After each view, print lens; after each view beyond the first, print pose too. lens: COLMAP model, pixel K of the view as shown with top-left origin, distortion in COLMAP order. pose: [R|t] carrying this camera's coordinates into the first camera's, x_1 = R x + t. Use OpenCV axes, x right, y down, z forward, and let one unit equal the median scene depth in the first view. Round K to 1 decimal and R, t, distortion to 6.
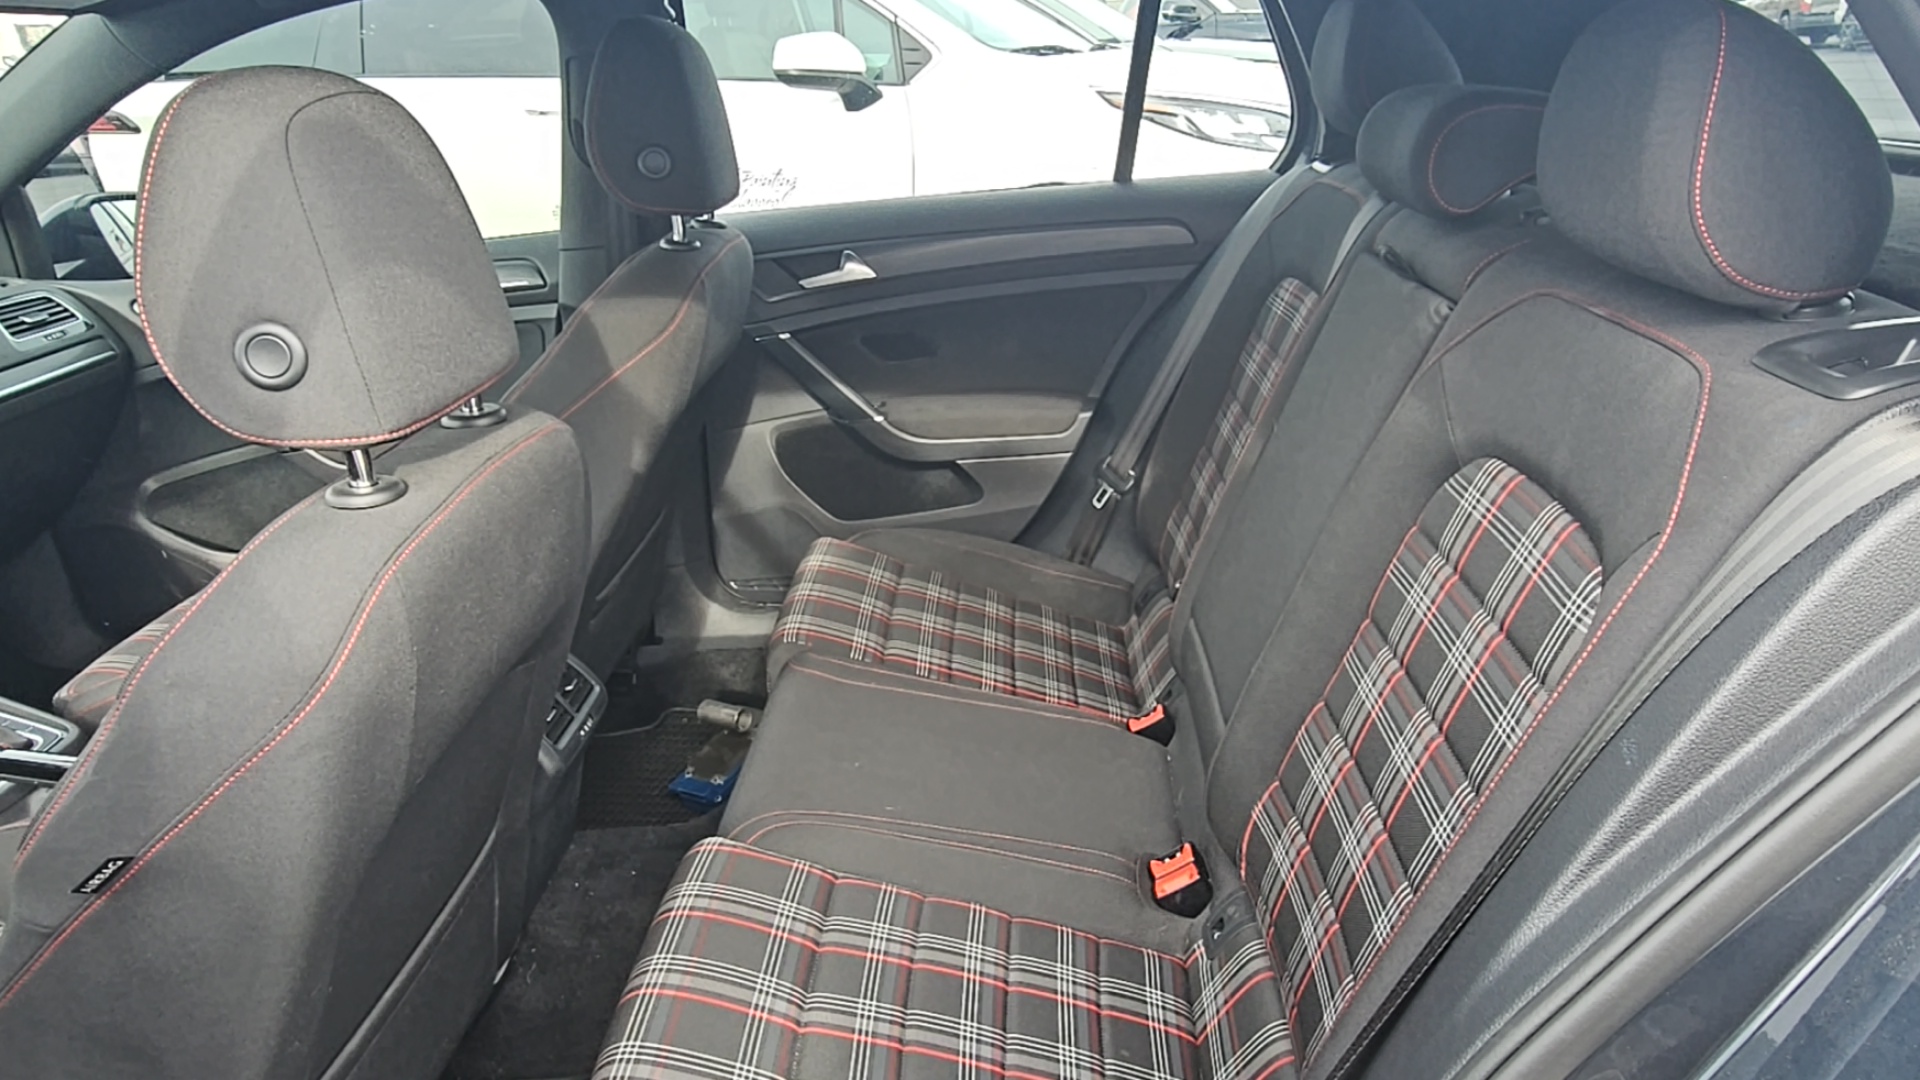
lens RADIAL K [[1239.7, 0, 991.8], [0, 1239.7, 560.2], [0, 0, 1]] dist [0.003105, 0.003699]
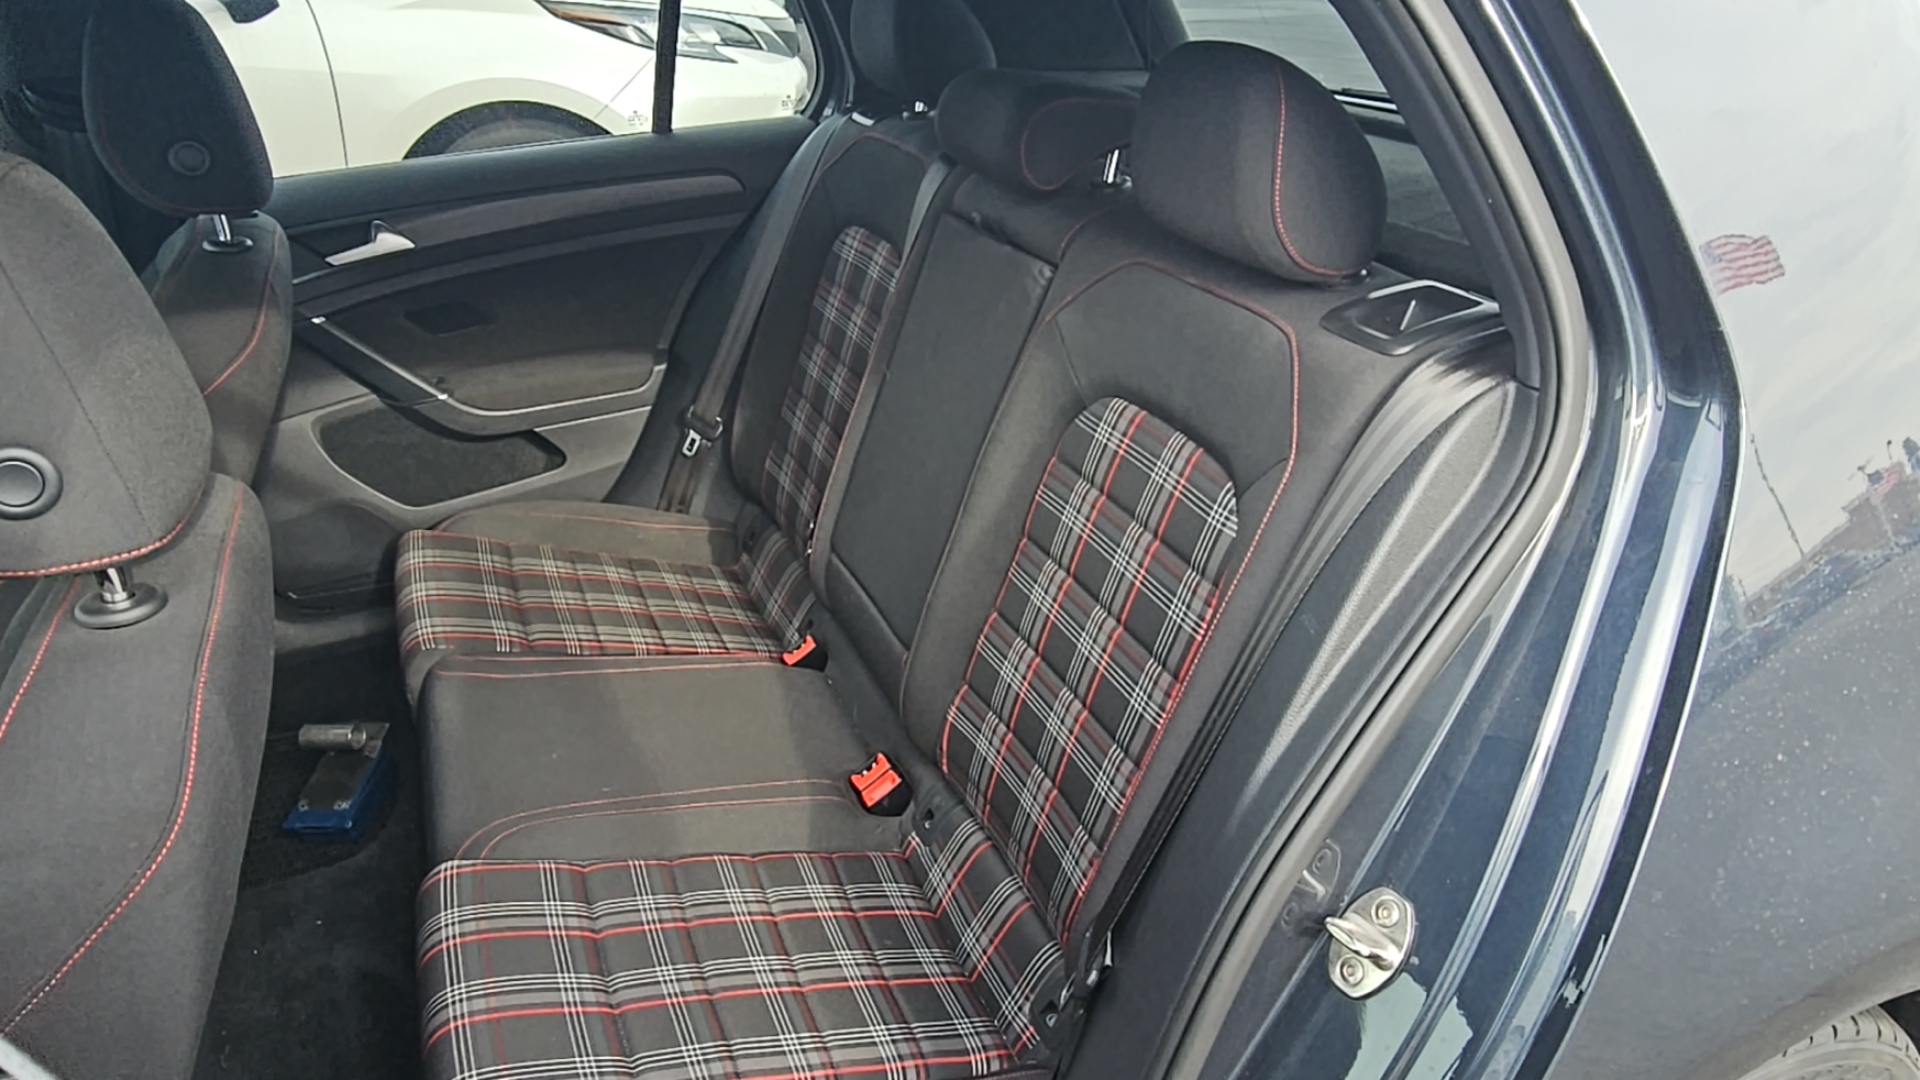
lens RADIAL K [[1239.7, 0, 991.8], [0, 1239.7, 560.2], [0, 0, 1]] dist [0.003105, 0.003699]
pose [[0.902434, -0.176820, 0.392870, -0.176160], [0.143122, 0.983148, 0.113733, -0.063844], [-0.406360, -0.046408, 0.912534, -0.070855]]
